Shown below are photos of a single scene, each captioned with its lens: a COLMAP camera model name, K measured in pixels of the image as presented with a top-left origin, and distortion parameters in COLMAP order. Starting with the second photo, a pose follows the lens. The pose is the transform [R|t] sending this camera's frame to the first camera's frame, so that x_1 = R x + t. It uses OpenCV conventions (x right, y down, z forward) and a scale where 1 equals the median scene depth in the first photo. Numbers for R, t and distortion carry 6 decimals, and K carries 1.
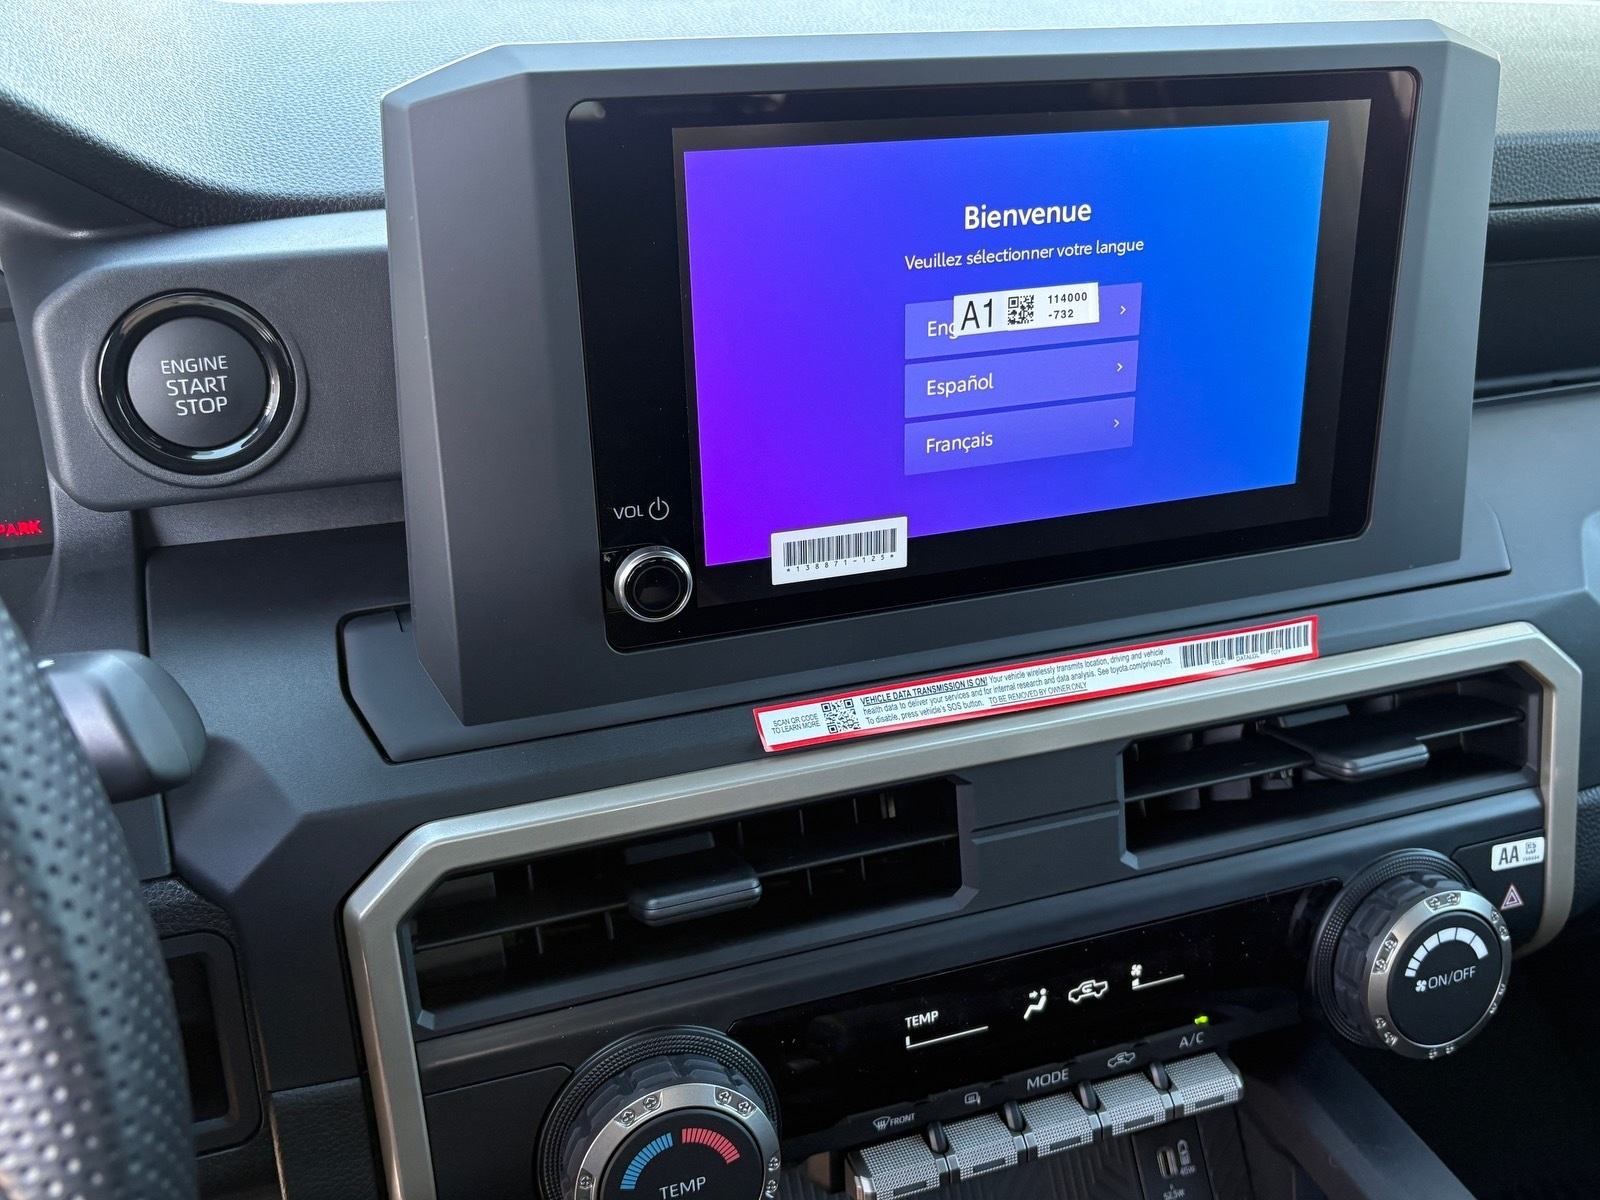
lens RADIAL K [[1437.9, 0, 806.3], [0, 1437.9, 635.9], [0, 0, 1]] dist [0.087238, -0.254140]
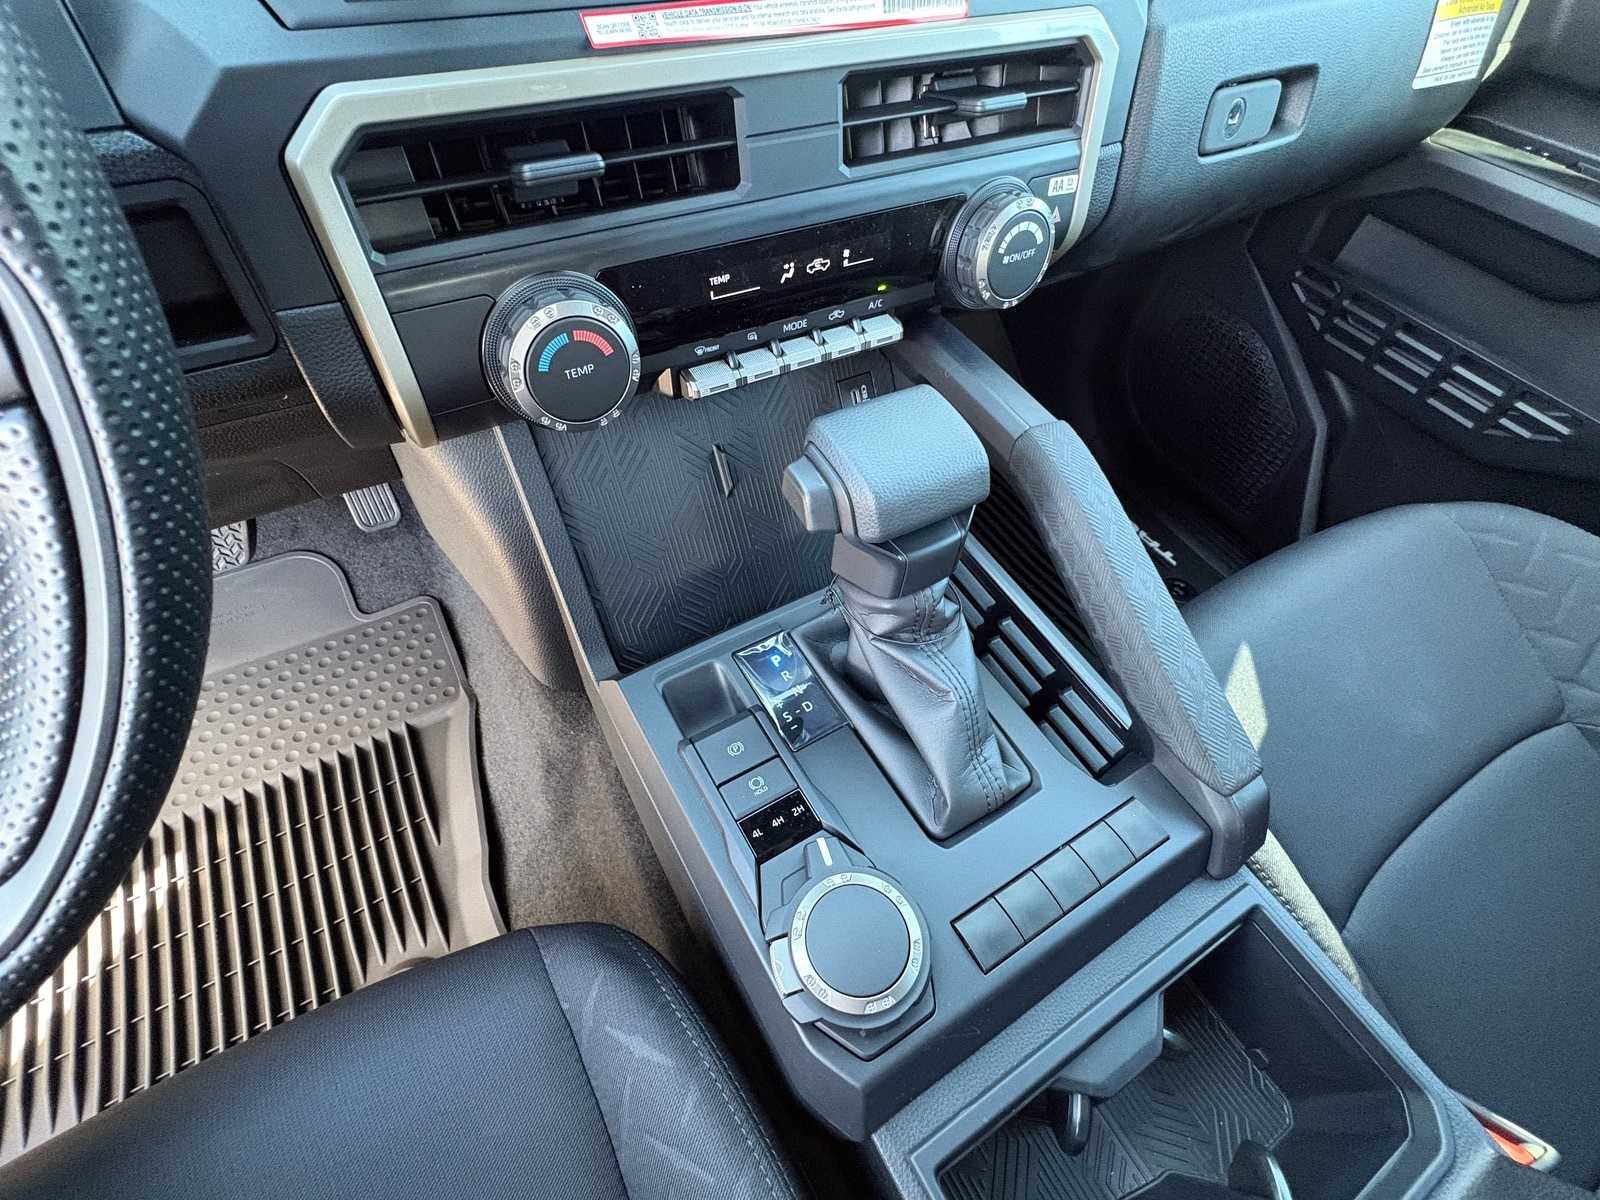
lens RADIAL K [[721.5, 0, 792.2], [0, 721.5, 593.6], [0, 0, 1]] dist [0.002244, 0.000399]
pose [[0.980278, -0.104985, 0.167431, -0.012471], [0.019307, 0.894046, 0.447559, 0.225738], [-0.196678, -0.435500, 0.878440, 0.129580]]
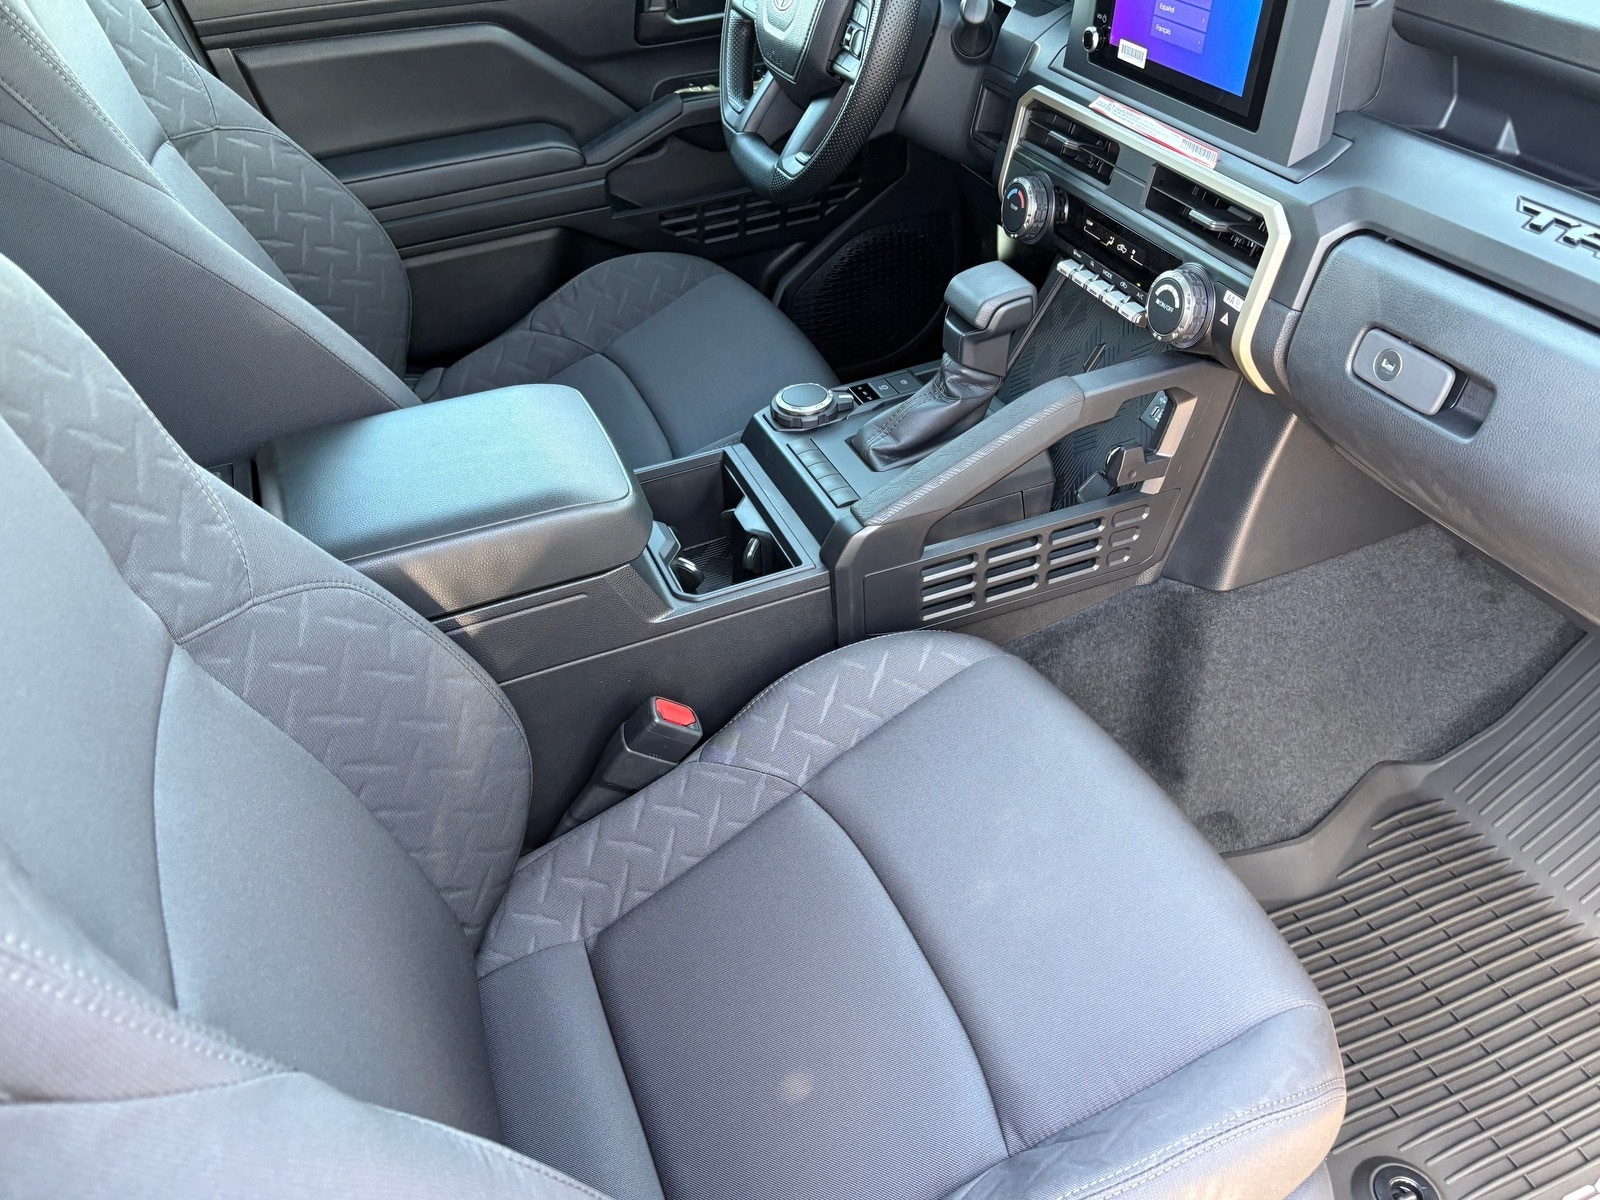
lens RADIAL K [[1317.2, 0, 799.0], [0, 1317.2, 606.7], [0, 0, 1]] dist [-0.039958, 0.133435]
pose [[0.028247, 0.602513, -0.797609, 2.849807], [-0.390757, 0.741090, 0.545980, -0.422513], [0.920060, 0.296249, 0.256370, -0.039435]]
